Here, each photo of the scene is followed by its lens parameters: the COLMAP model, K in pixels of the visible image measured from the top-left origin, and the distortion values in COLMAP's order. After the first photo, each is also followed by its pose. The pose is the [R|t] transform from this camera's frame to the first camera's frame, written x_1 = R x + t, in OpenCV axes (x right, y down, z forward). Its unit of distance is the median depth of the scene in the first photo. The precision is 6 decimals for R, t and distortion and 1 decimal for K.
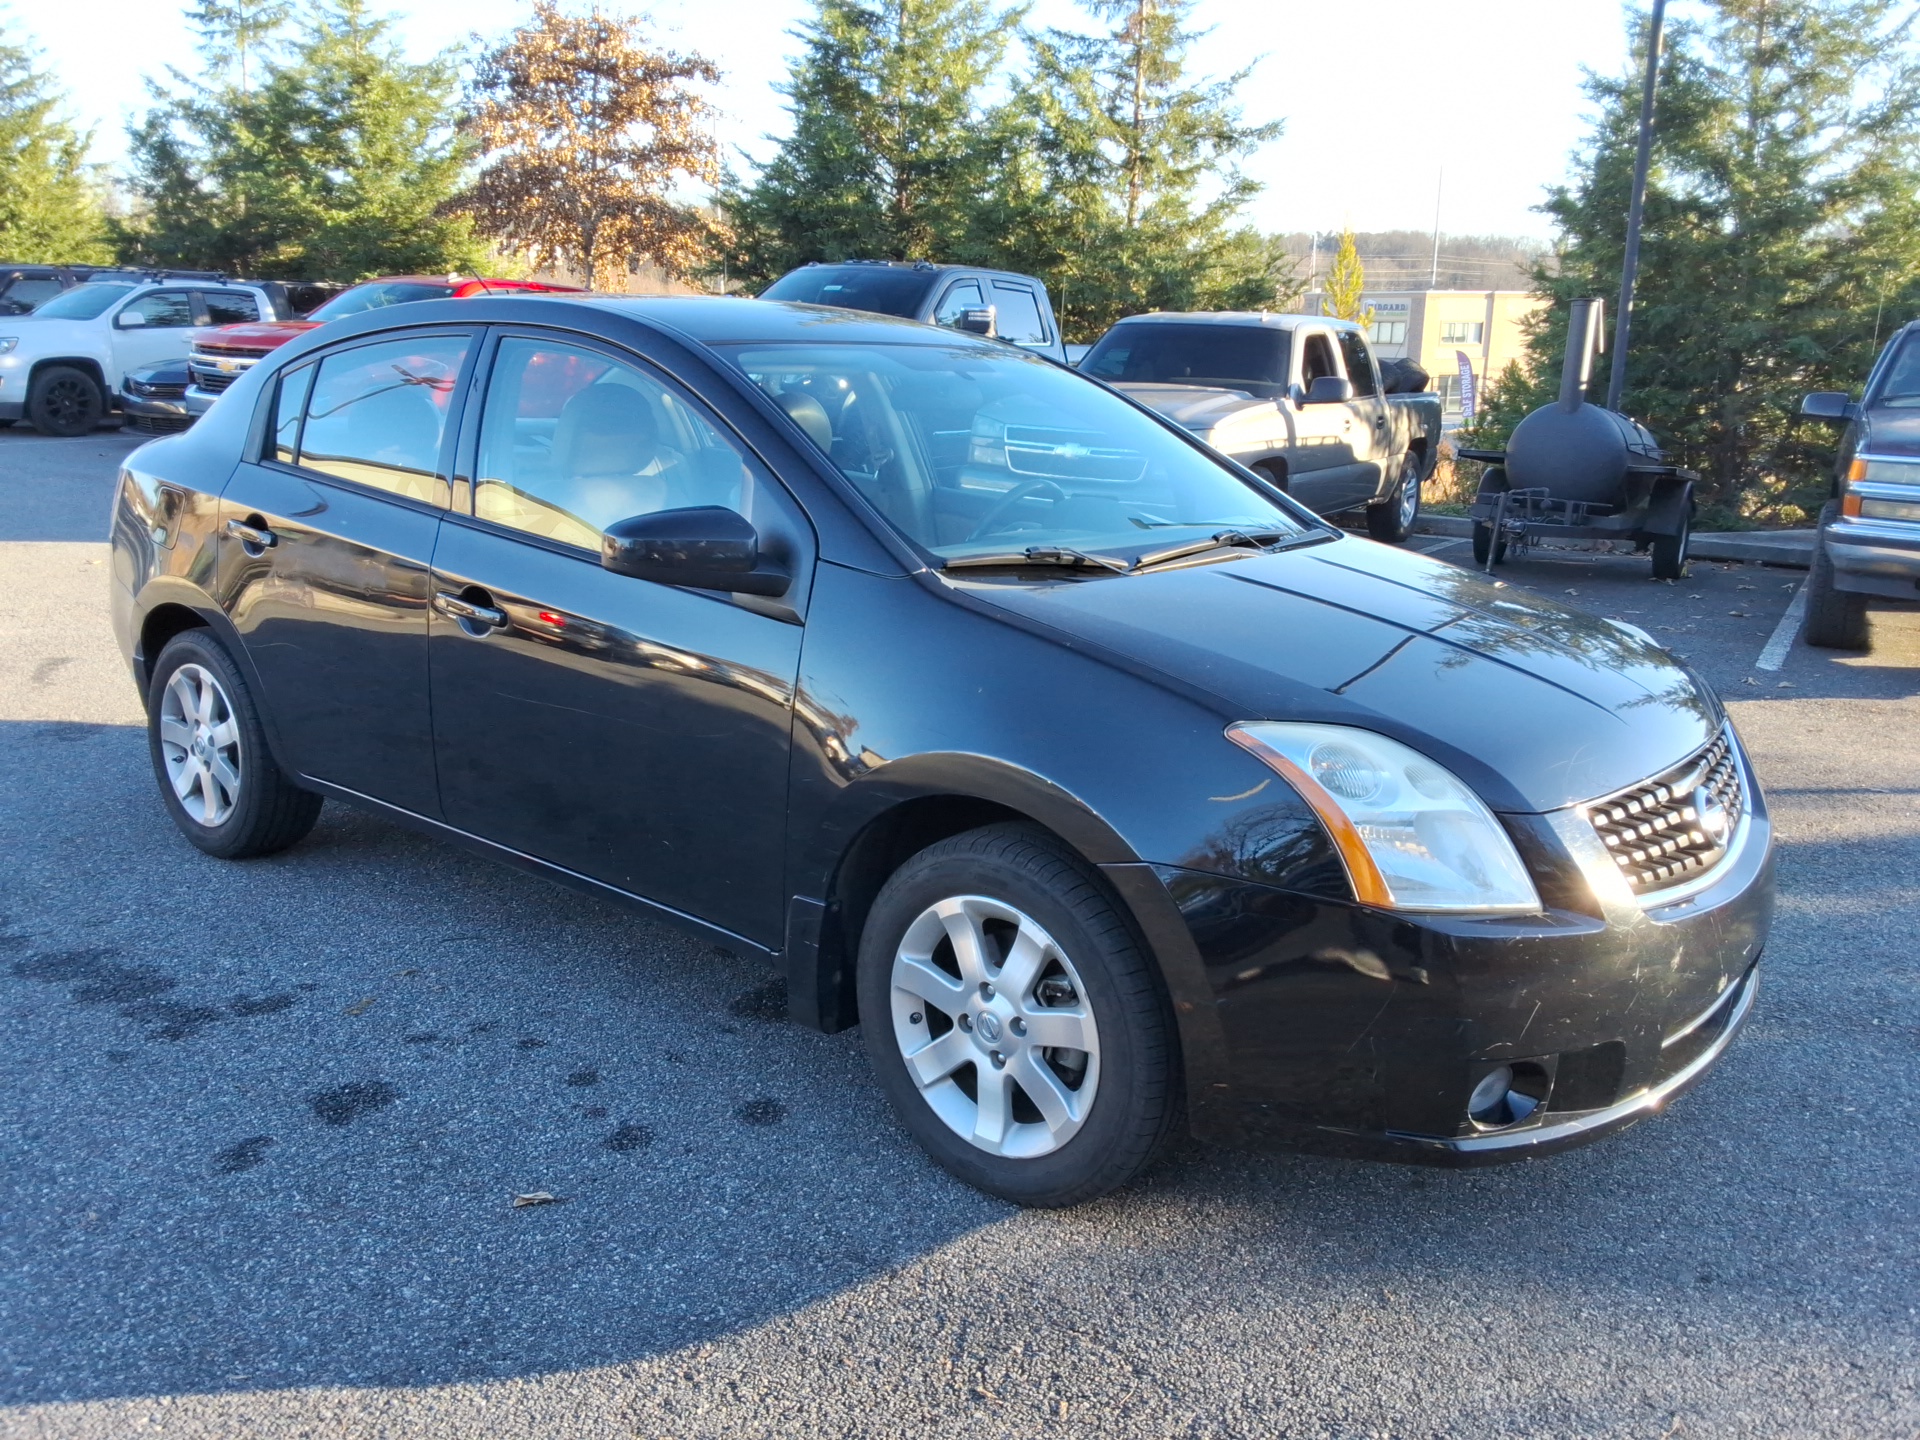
lens RADIAL K [[1531.1, 0, 959.5], [0, 1531.1, 728.1], [0, 0, 1]] dist [0.092880, -0.116022]
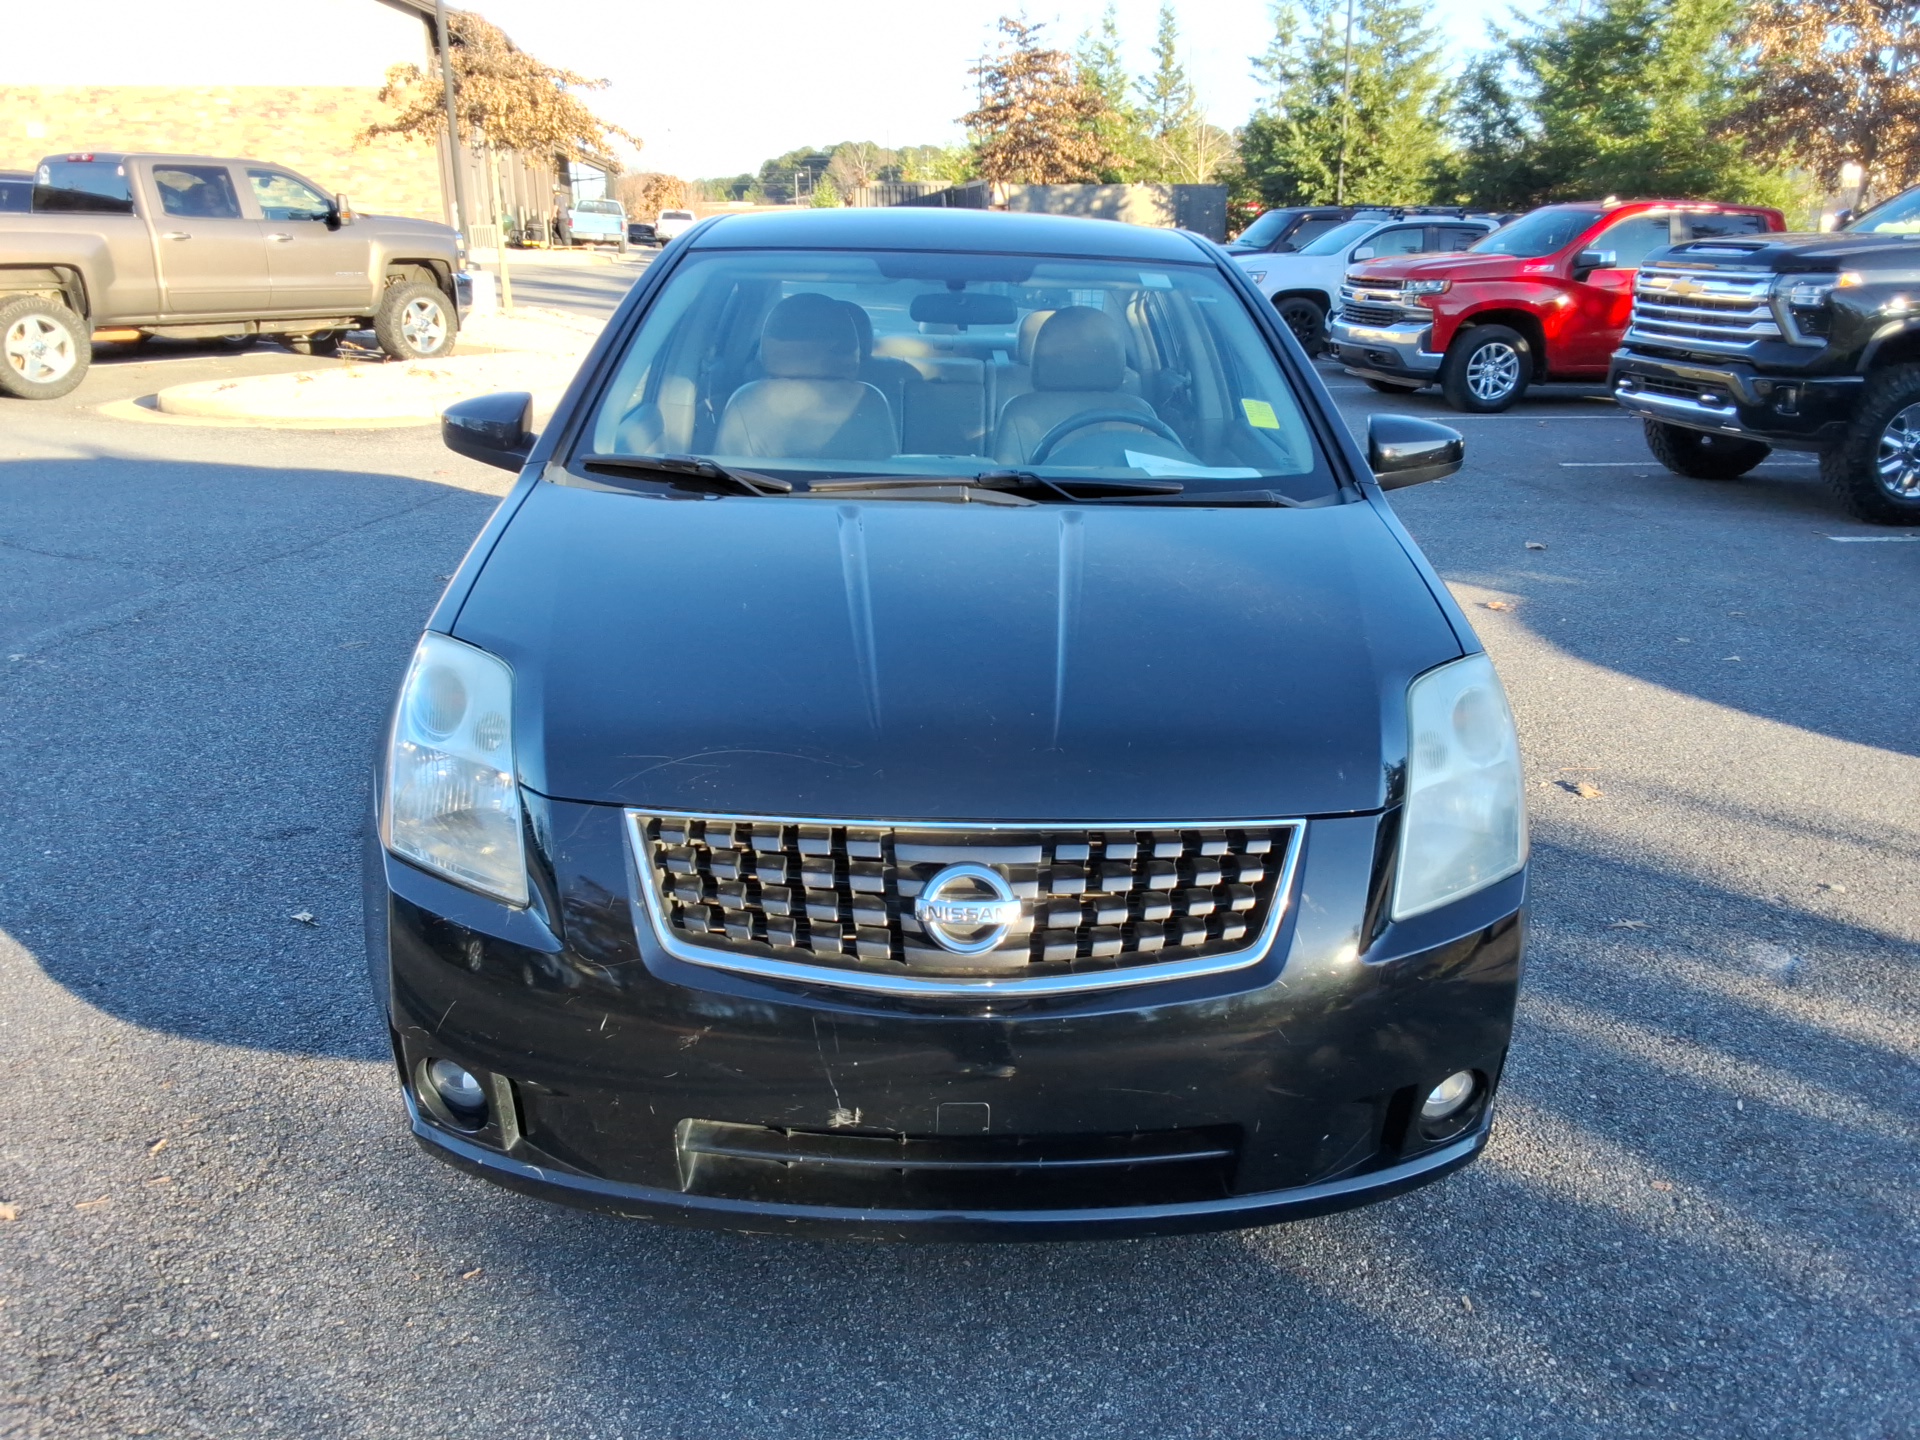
lens RADIAL K [[1531.1, 0, 965.7], [0, 1531.1, 701.4], [0, 0, 1]] dist [0.092880, -0.116022]
pose [[0.649369, 0.205774, -0.732105, 0.125794], [-0.189469, 0.976116, 0.106302, -0.014152], [0.736493, 0.069682, 0.672847, 0.066703]]
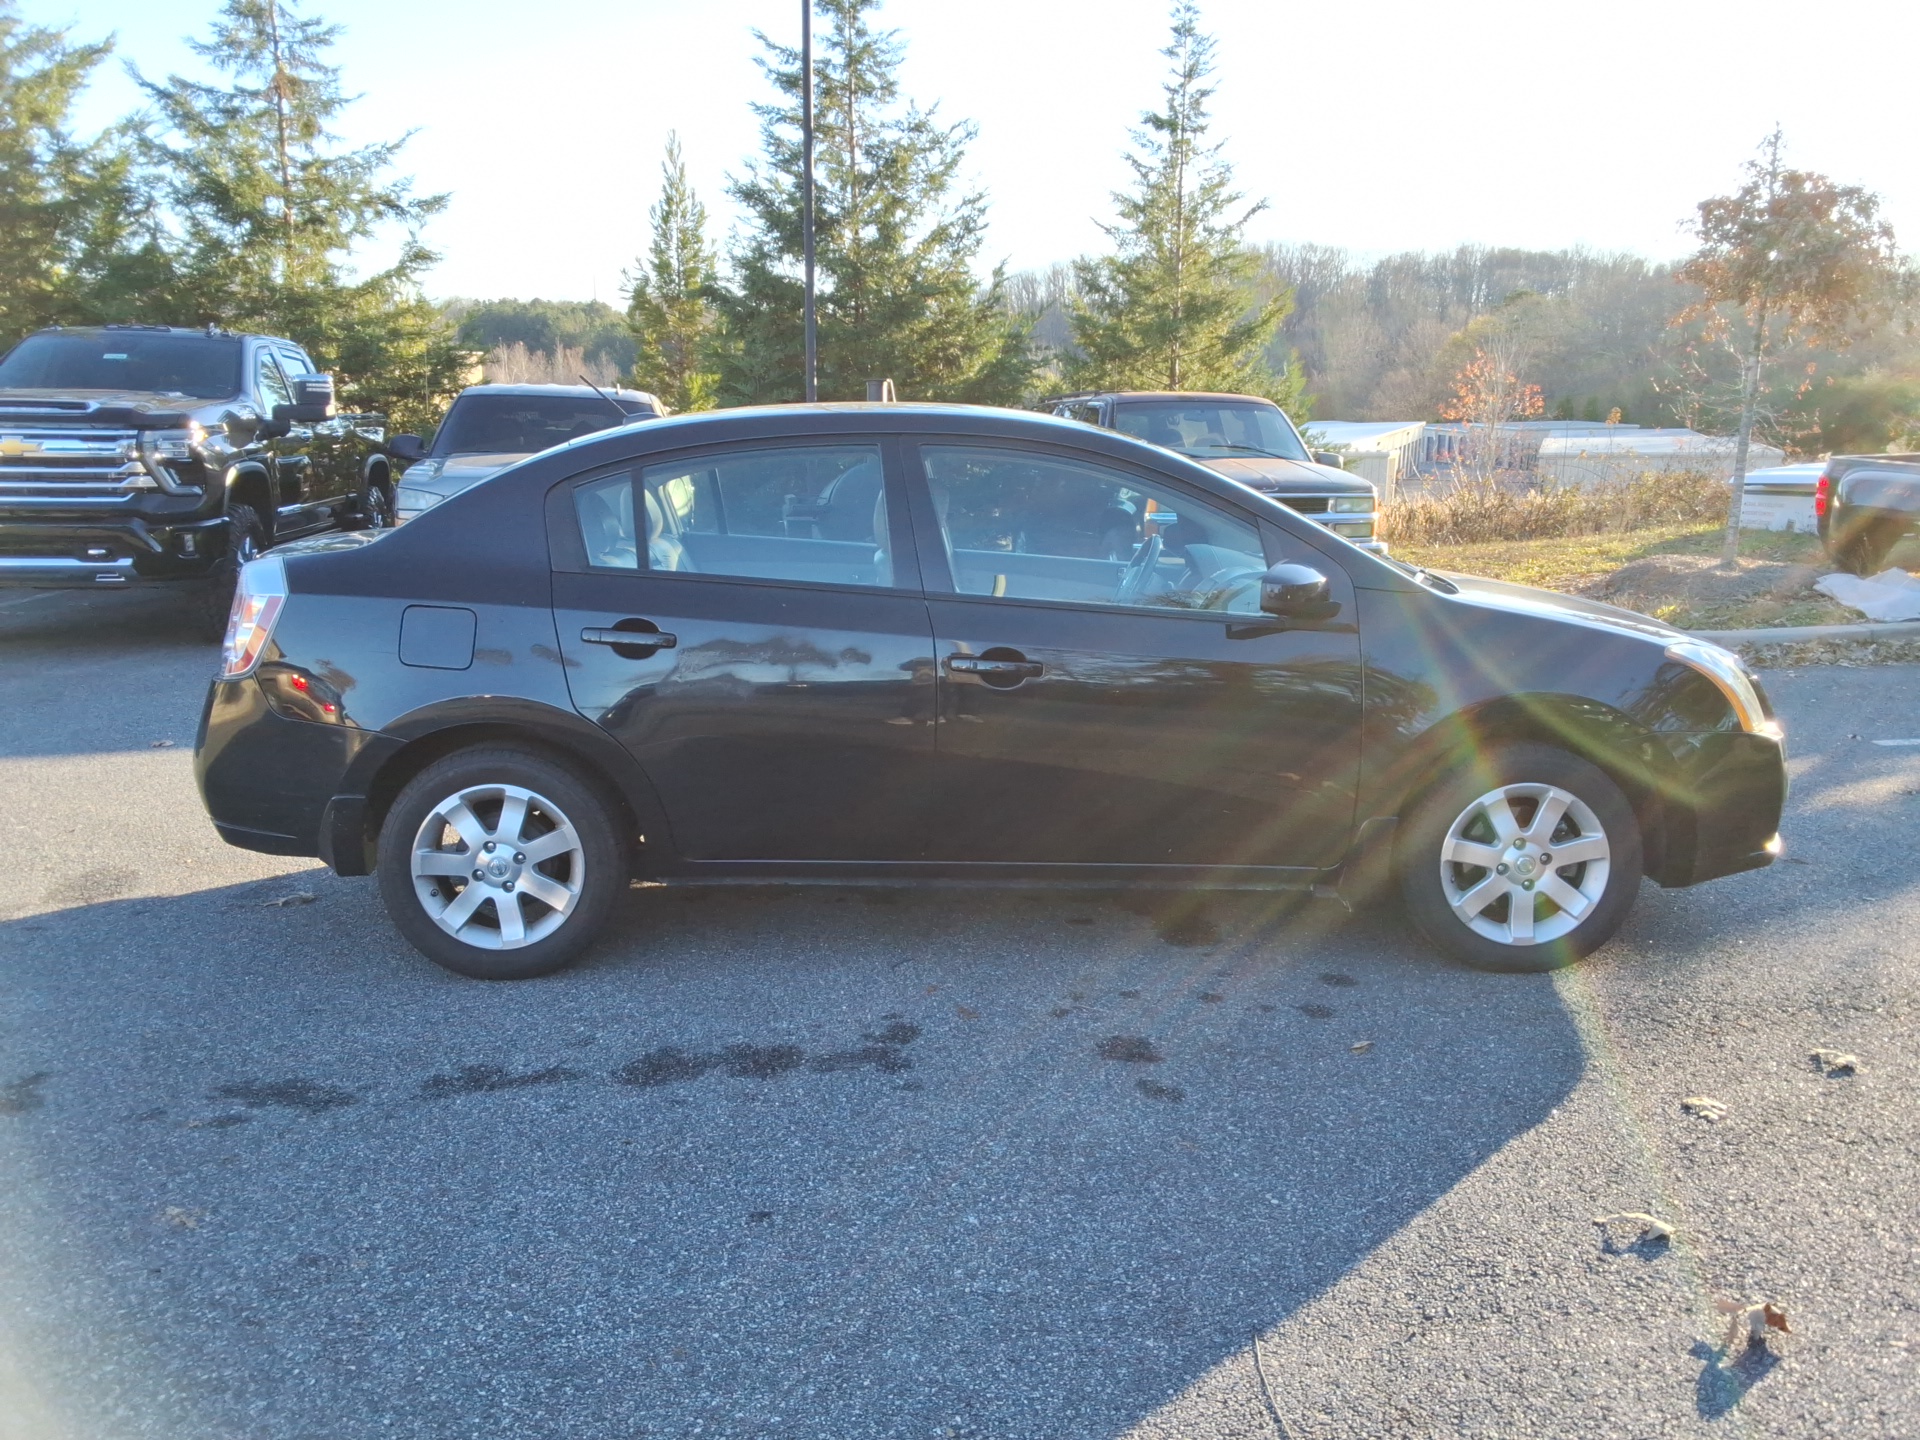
lens RADIAL K [[1531.1, 0, 966.7], [0, 1531.1, 717.5], [0, 0, 1]] dist [0.092880, -0.116022]
pose [[0.765534, -0.144588, 0.626938, -0.197600], [0.168460, 0.985472, 0.021574, -0.012409], [-0.620950, 0.089098, 0.778770, 0.013053]]
